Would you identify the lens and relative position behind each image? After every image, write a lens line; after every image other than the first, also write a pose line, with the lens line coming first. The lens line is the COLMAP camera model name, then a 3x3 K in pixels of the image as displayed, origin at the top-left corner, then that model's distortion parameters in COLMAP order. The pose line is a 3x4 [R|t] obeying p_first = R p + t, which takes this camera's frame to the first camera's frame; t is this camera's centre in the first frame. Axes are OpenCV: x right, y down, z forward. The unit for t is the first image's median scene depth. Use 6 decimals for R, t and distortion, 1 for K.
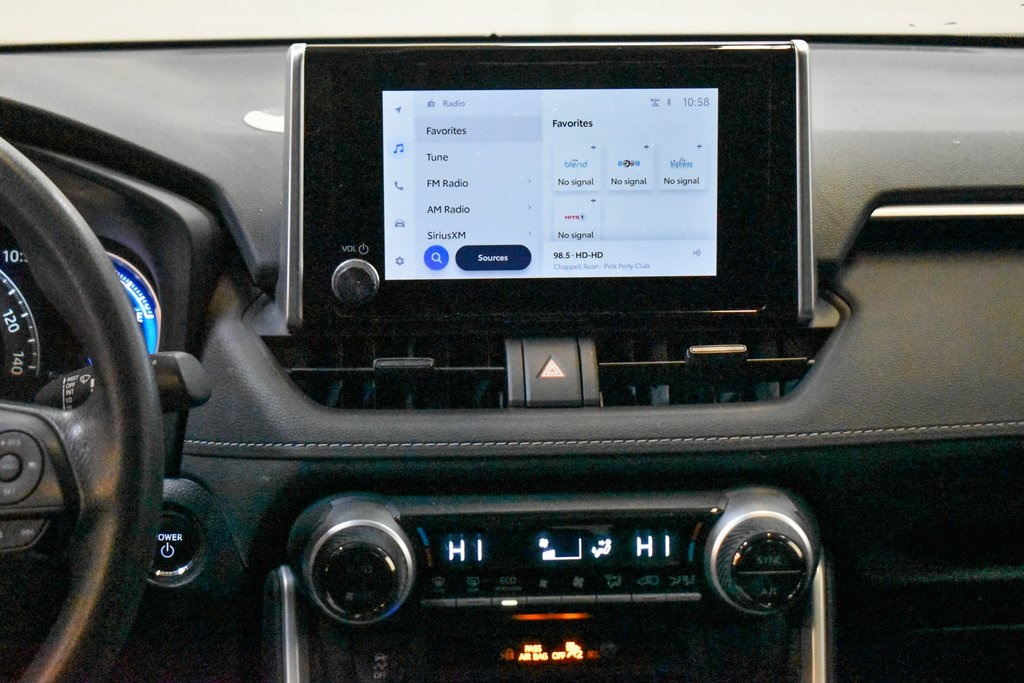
lens RADIAL K [[2004.1, 0, 506.1], [0, 2004.1, 337.0], [0, 0, 1]] dist [-0.033323, 0.000000]
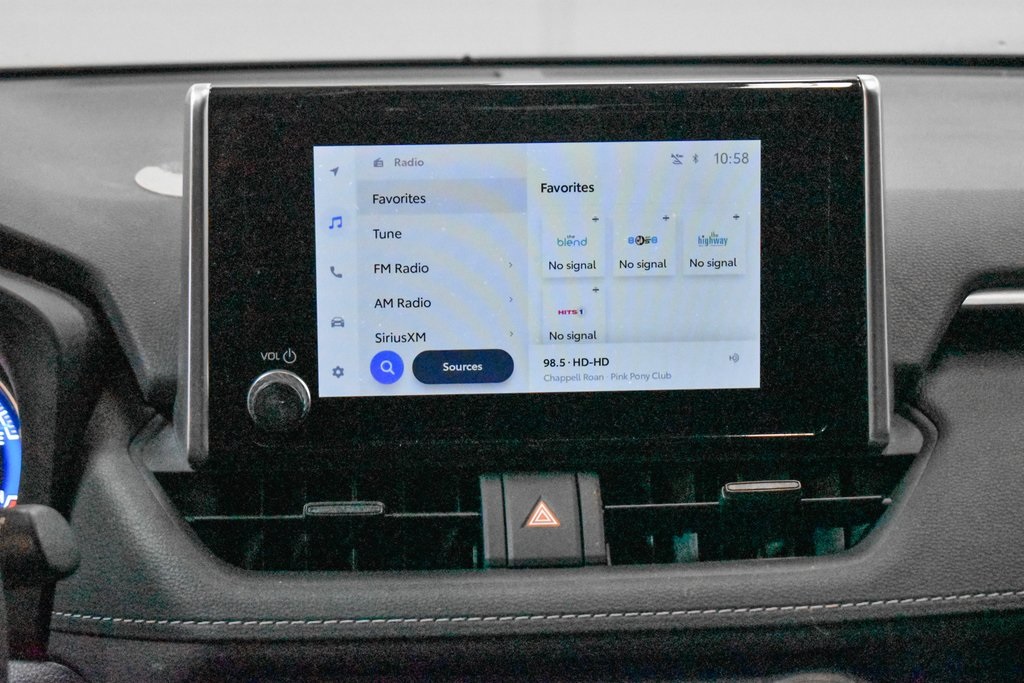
lens RADIAL K [[2352.0, 0, 514.8], [0, 2352.0, 345.8], [0, 0, 1]] dist [-0.041438, 0.000000]
pose [[0.999910, -0.006210, 0.011854, 0.002636], [0.006362, 0.999898, -0.012798, -0.036040], [-0.011773, 0.012872, 0.999848, 0.119951]]
